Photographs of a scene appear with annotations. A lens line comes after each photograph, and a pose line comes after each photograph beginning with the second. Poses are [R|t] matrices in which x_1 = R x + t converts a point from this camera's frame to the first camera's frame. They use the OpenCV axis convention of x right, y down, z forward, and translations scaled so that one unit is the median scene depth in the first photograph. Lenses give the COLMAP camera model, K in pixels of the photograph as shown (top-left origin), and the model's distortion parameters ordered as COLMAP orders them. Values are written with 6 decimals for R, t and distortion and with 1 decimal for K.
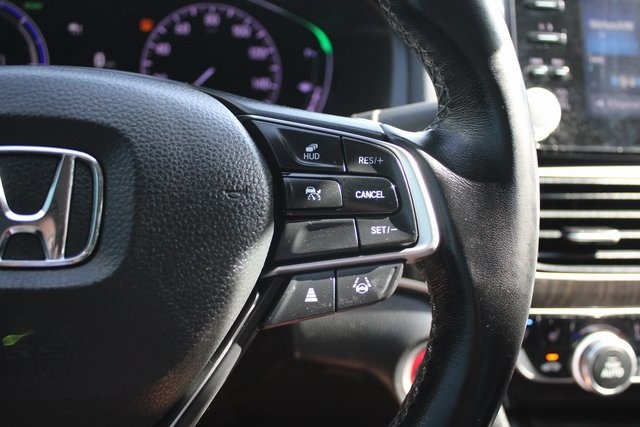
lens RADIAL K [[832.9, 0, 320.0], [0, 832.9, 213.5], [0, 0, 1]] dist [-0.106145, 0.061552]
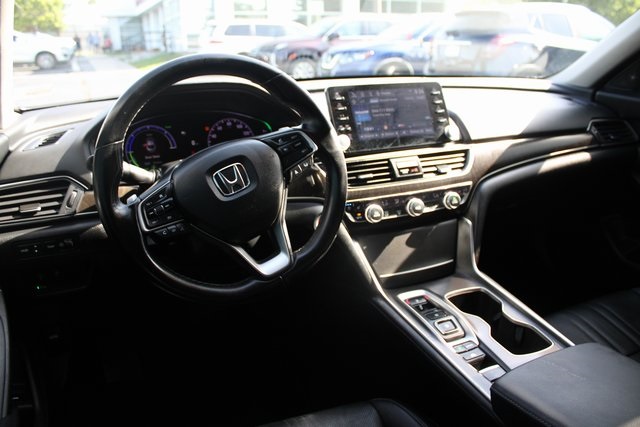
lens RADIAL K [[490.4, 0, 320.0], [0, 490.4, 213.5], [0, 0, 1]] dist [-0.091623, 0.006341]
pose [[0.966726, -0.155535, 0.203102, -0.259700], [0.151216, 0.987819, 0.036707, 0.070559], [-0.206338, -0.004773, 0.978469, -0.863767]]
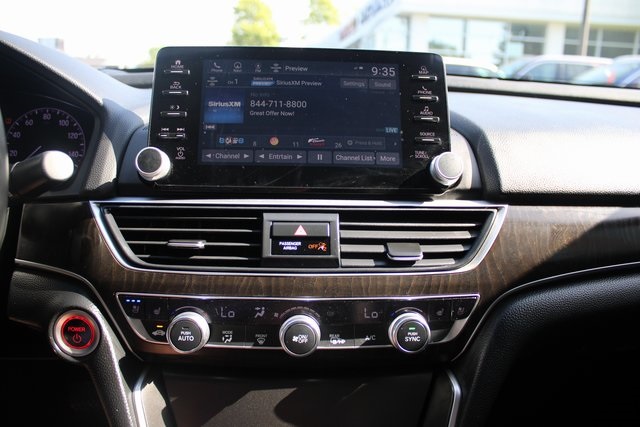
lens RADIAL K [[490.4, 0, 320.0], [0, 490.4, 213.5], [0, 0, 1]] dist [-0.091623, 0.006341]
pose [[0.991075, -0.007609, -0.133088, 0.651424], [0.000101, 0.998412, -0.056334, 0.019622], [0.133305, 0.055818, 0.989502, 0.158012]]
